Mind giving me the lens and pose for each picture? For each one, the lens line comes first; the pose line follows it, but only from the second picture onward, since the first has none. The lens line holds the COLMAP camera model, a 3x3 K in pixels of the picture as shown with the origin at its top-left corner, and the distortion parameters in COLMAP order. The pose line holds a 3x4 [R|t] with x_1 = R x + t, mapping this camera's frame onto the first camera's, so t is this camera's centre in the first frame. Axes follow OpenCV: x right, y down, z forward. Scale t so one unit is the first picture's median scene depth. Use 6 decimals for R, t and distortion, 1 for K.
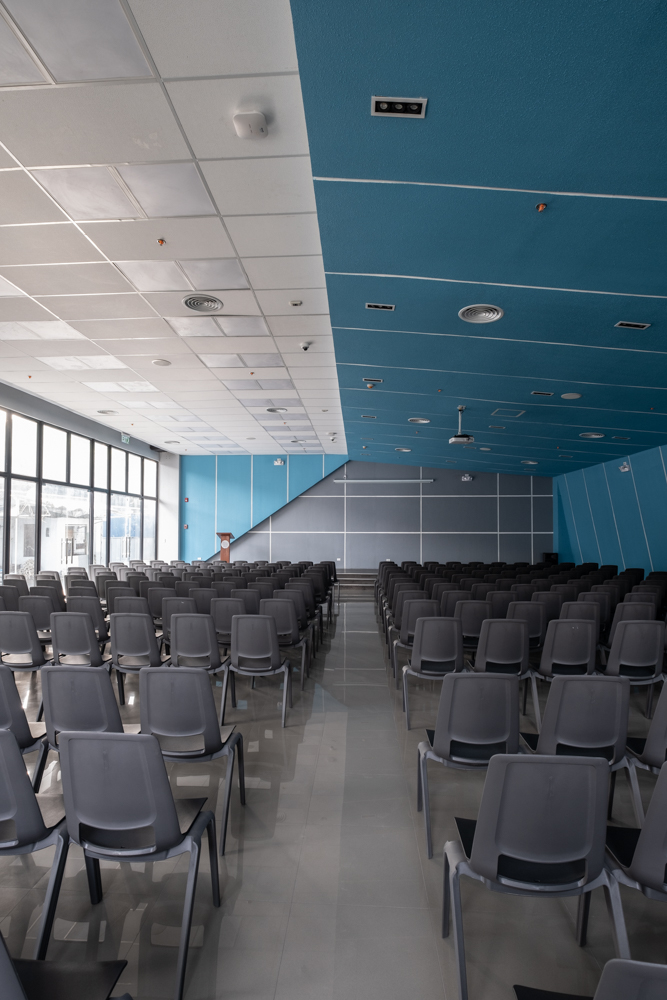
lens RADIAL K [[492.4, 0, 336.1], [0, 492.4, 517.9], [0, 0, 1]] dist [-0.024349, -0.000233]
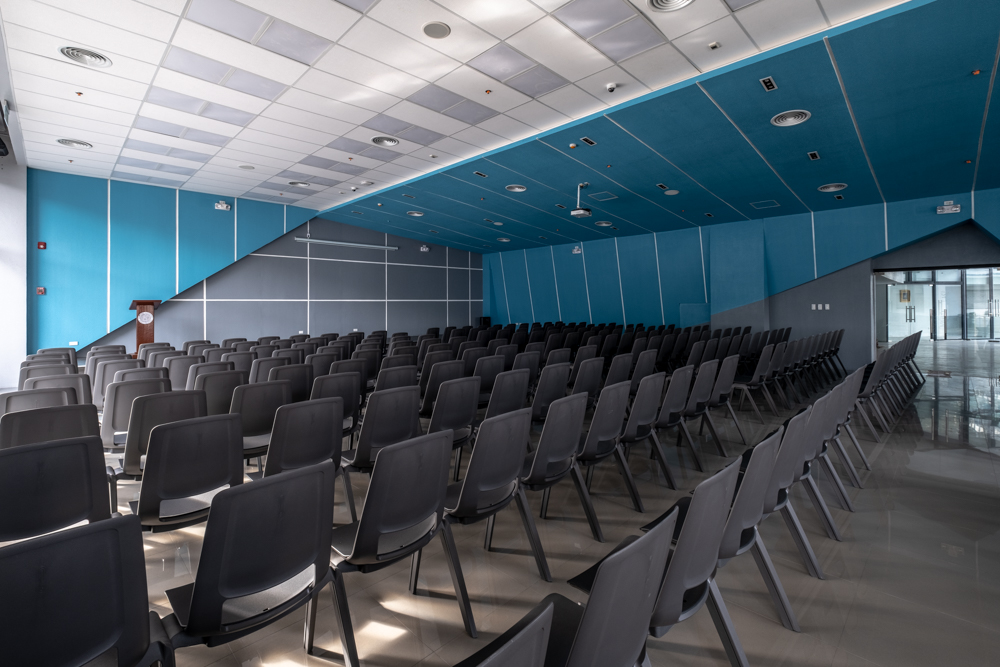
lens RADIAL K [[437.1, 0, 514.8], [0, 437.1, 305.9], [0, 0, 1]] dist [-0.003835, -0.000576]
pose [[0.671553, -0.011959, 0.740860, -0.327385], [-0.012491, 0.999545, 0.027457, 0.015060], [-0.740851, -0.027693, 0.671098, 0.240437]]
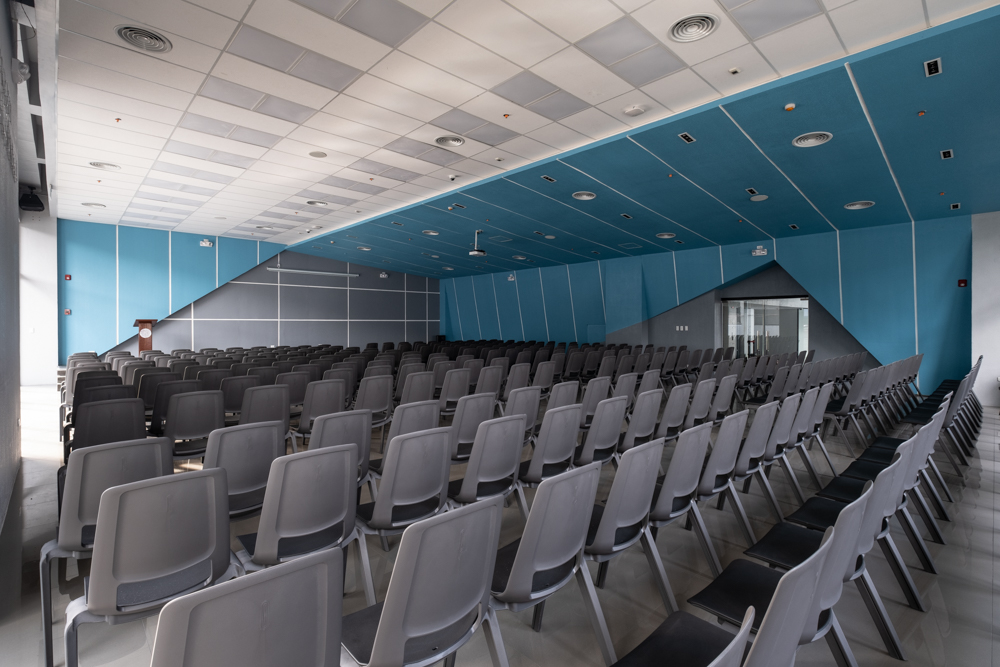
lens RADIAL K [[444.7, 0, 507.0], [0, 444.7, 334.1], [0, 0, 1]] dist [-0.008311, 0.000239]
pose [[0.688624, -0.021790, 0.724791, -0.351847], [-0.018399, 0.998702, 0.047505, 0.007037], [-0.724885, -0.046048, 0.687329, 0.017200]]
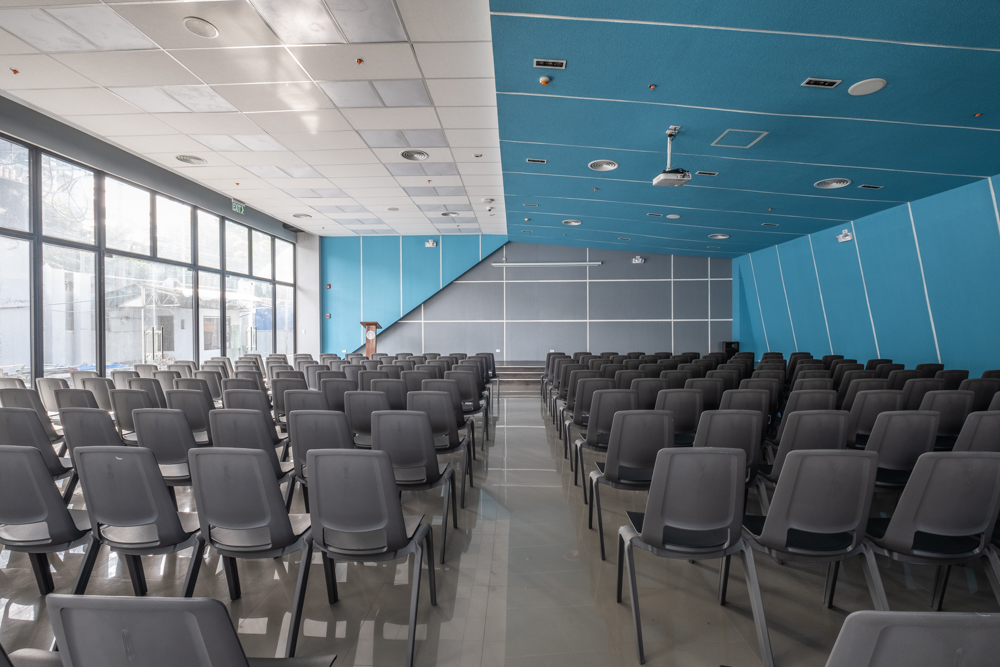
lens RADIAL K [[437.1, 0, 498.1], [0, 437.1, 326.9], [0, 0, 1]] dist [-0.003835, -0.000576]
pose [[0.999944, -0.008723, 0.005964, 0.001351], [0.008544, 0.999528, 0.029494, 0.017810], [-0.006219, -0.029442, 0.999547, 0.205866]]
